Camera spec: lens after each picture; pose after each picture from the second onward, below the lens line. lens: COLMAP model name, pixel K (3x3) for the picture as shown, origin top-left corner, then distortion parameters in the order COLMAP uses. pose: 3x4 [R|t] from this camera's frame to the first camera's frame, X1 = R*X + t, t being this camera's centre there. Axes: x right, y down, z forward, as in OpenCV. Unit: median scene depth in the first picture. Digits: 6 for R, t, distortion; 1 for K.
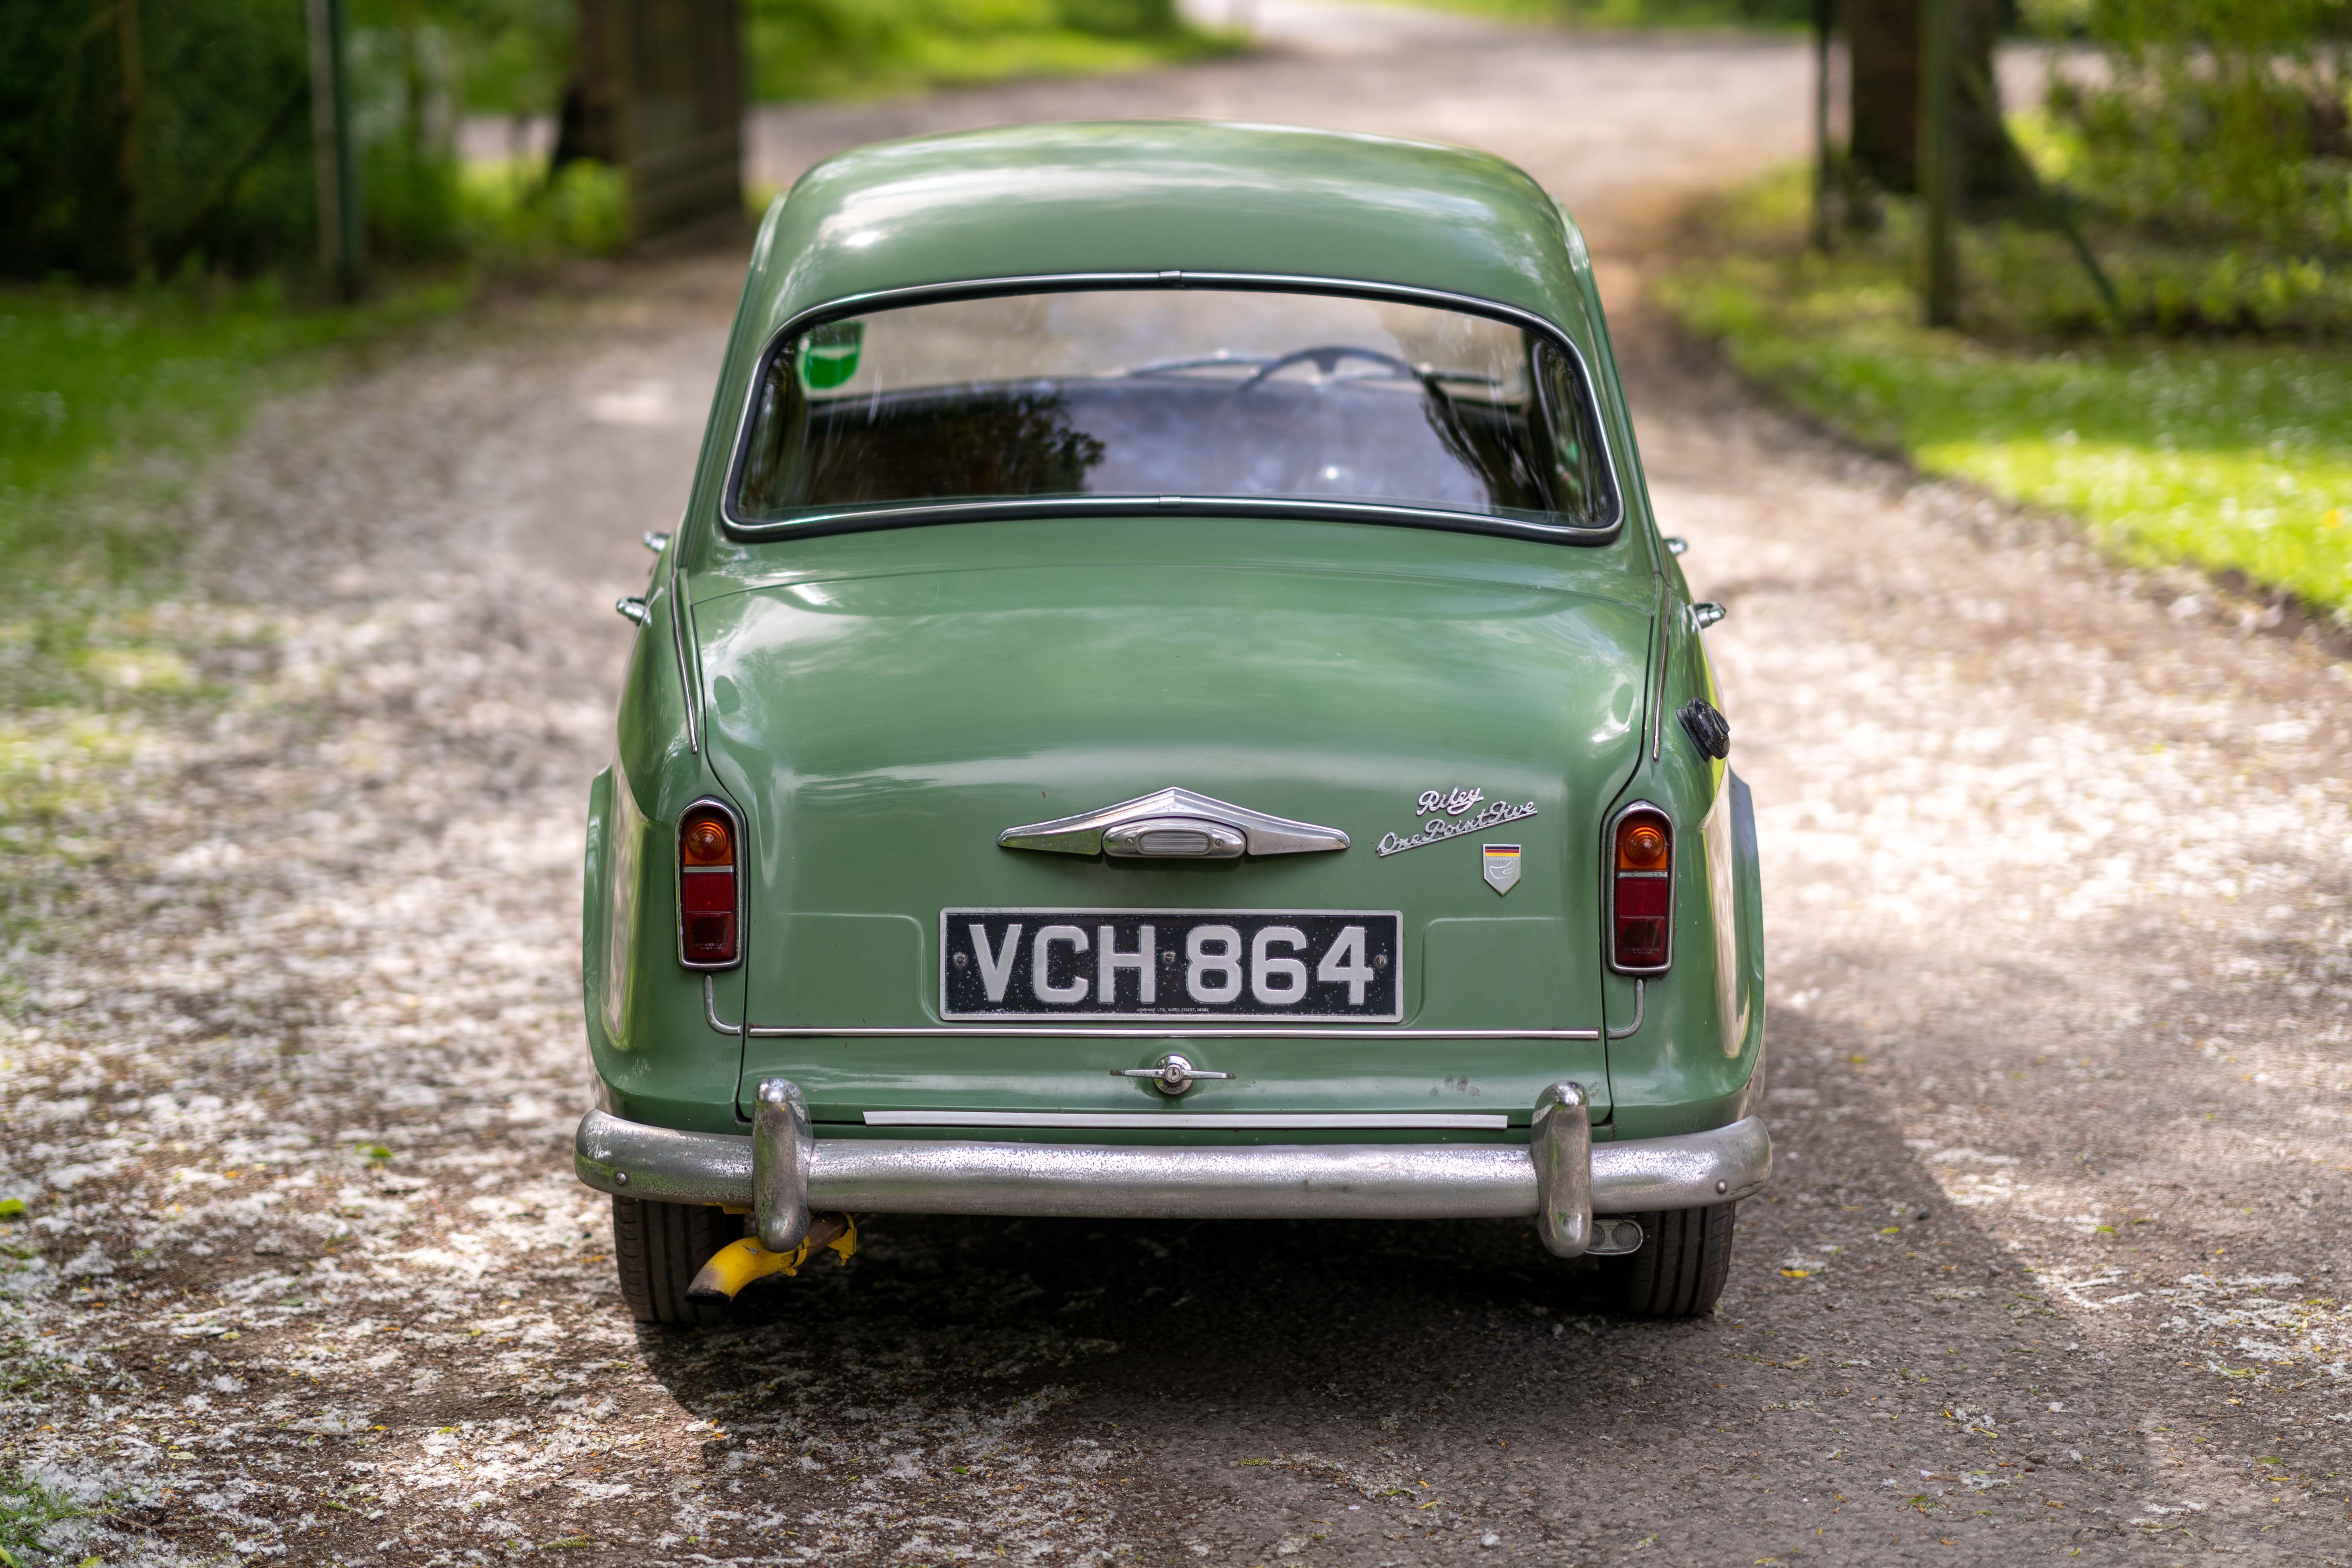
lens RADIAL K [[5650.0, 0, 1166.3], [0, 5650.0, 782.9], [0, 0, 1]] dist [0.079109, 0.000000]
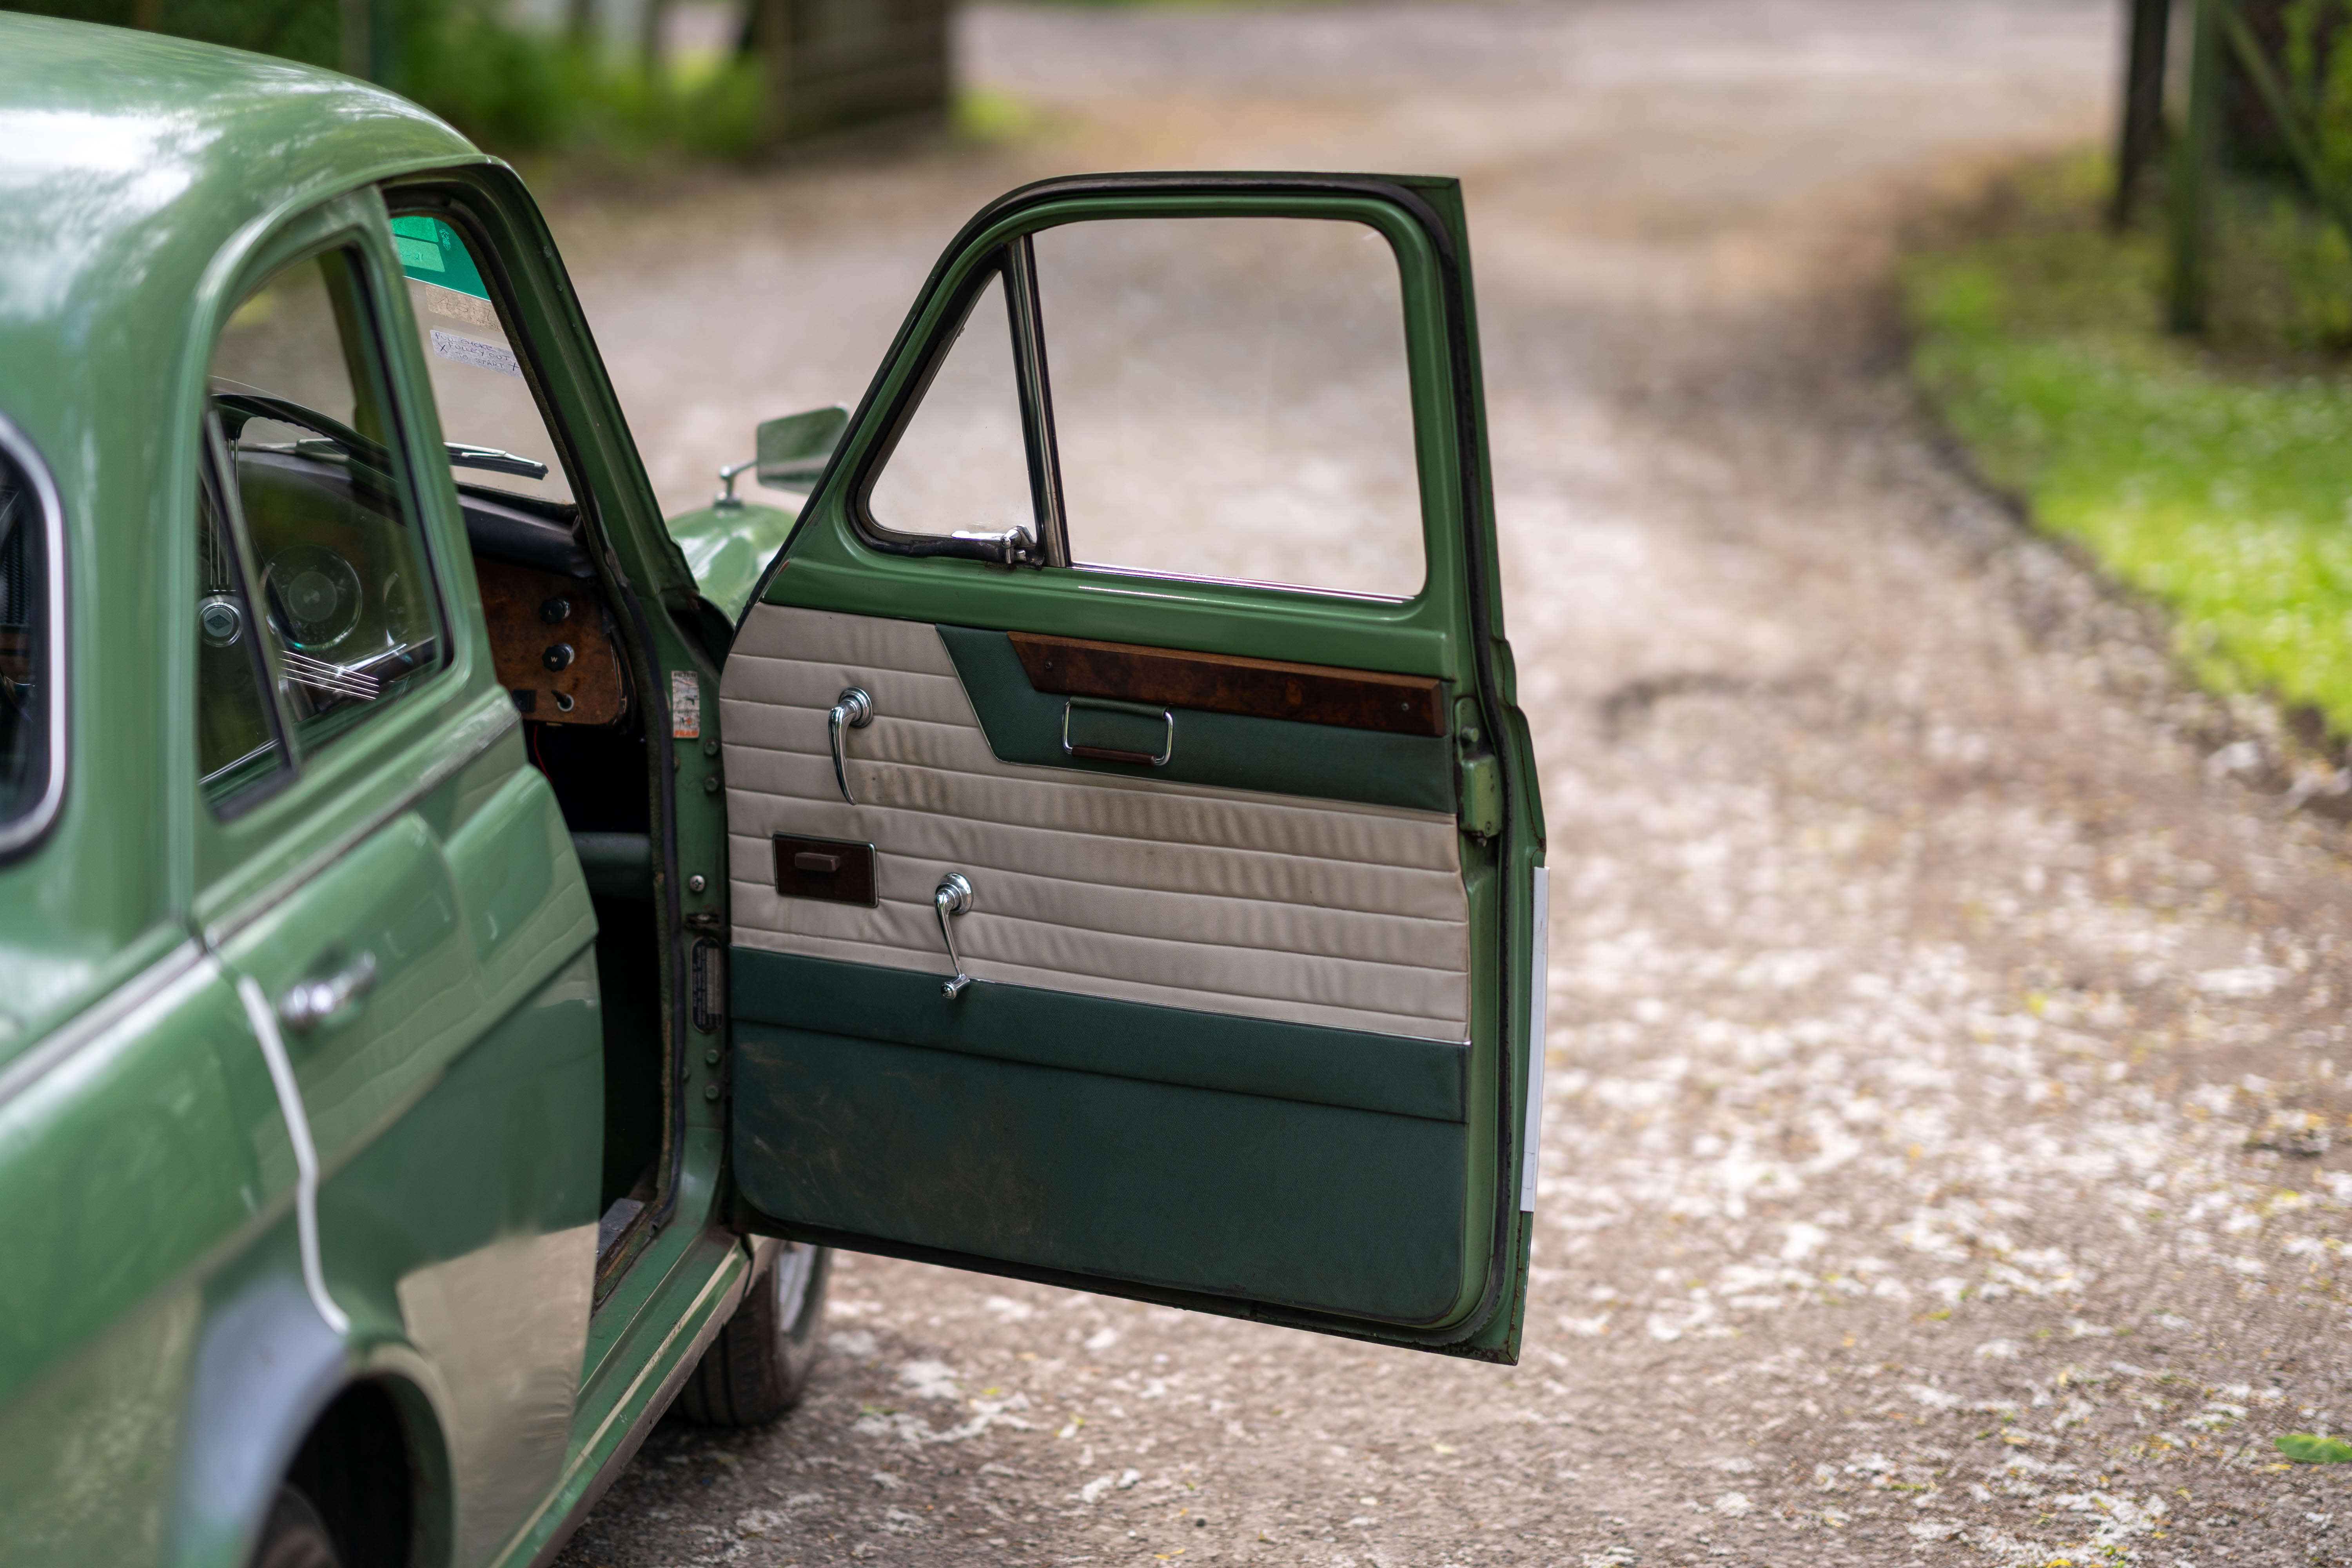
lens RADIAL K [[5650.0, 0, 1173.4], [0, 5650.0, 781.4], [0, 0, 1]] dist [0.079109, 0.000000]
pose [[0.993455, 0.063942, -0.094654, 0.134424], [-0.062560, 0.997888, 0.017504, -0.038474], [0.095574, -0.011468, 0.995356, 0.302201]]
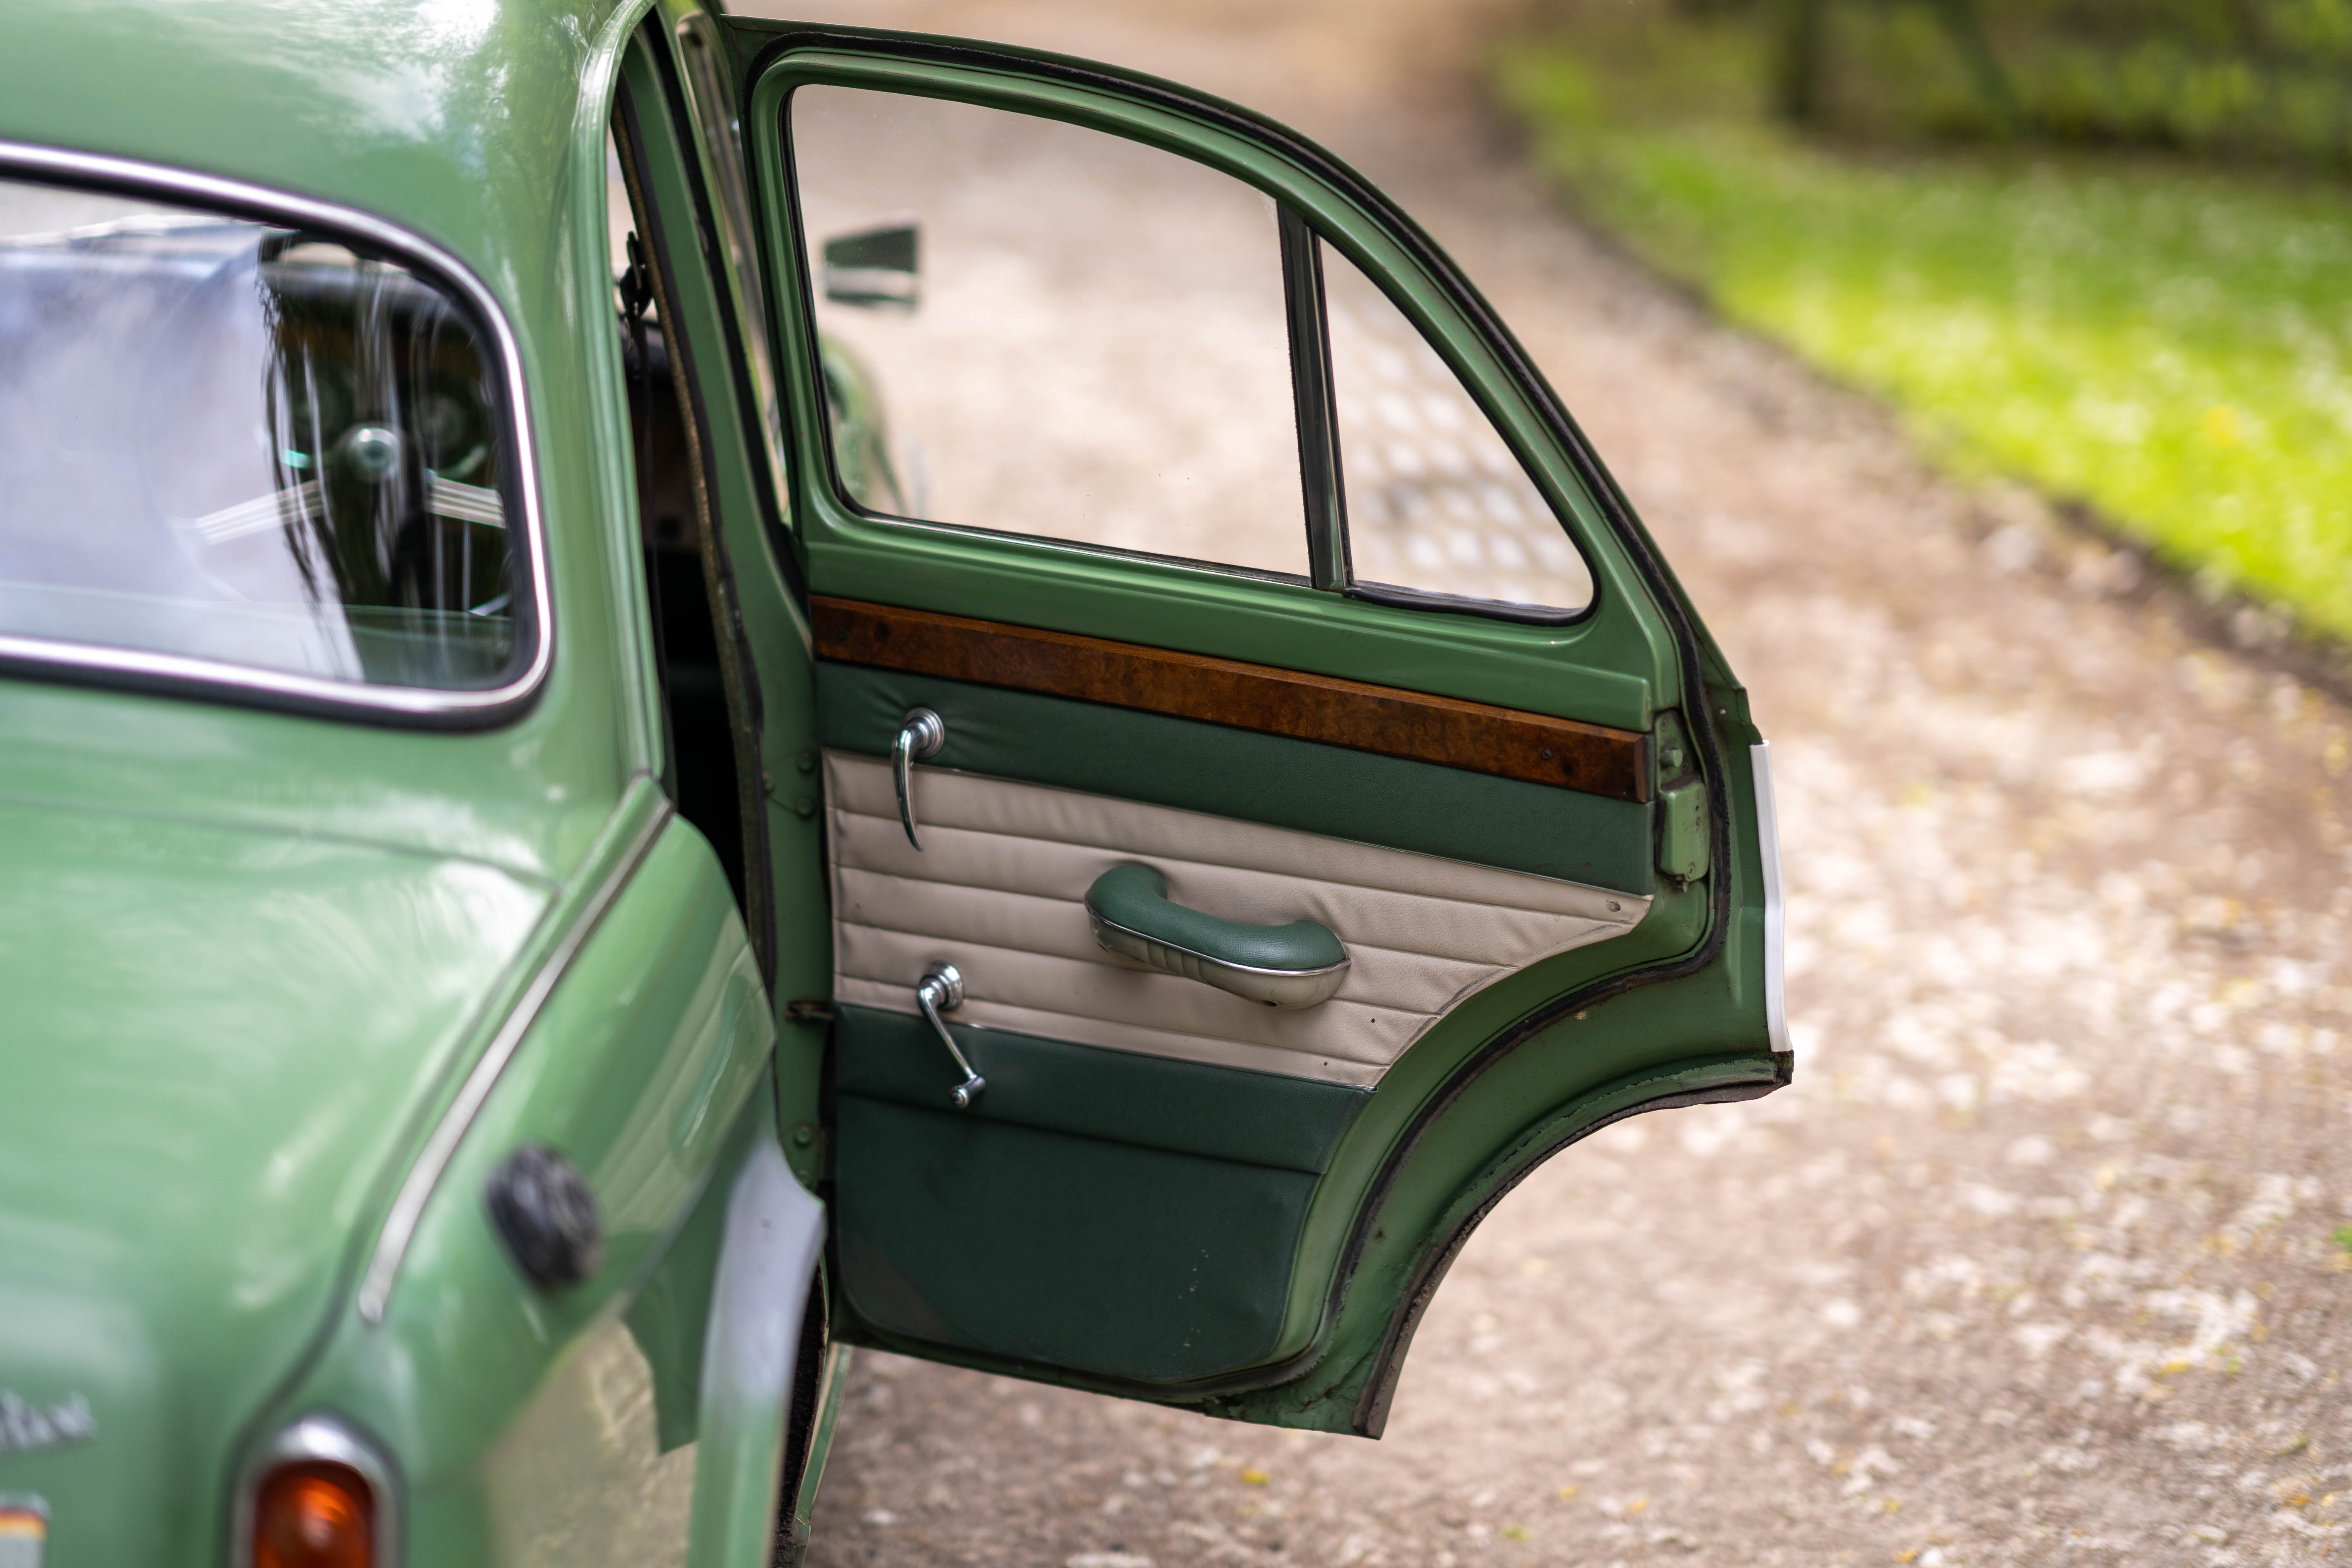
lens RADIAL K [[5650.0, 0, 1186.9], [0, 5650.0, 788.9], [0, 0, 1]] dist [0.079109, 0.000000]
pose [[0.998770, 0.047847, 0.013027, 0.076622], [-0.048441, 0.997580, 0.049886, -0.037438], [-0.010609, -0.050455, 0.998670, 0.308751]]
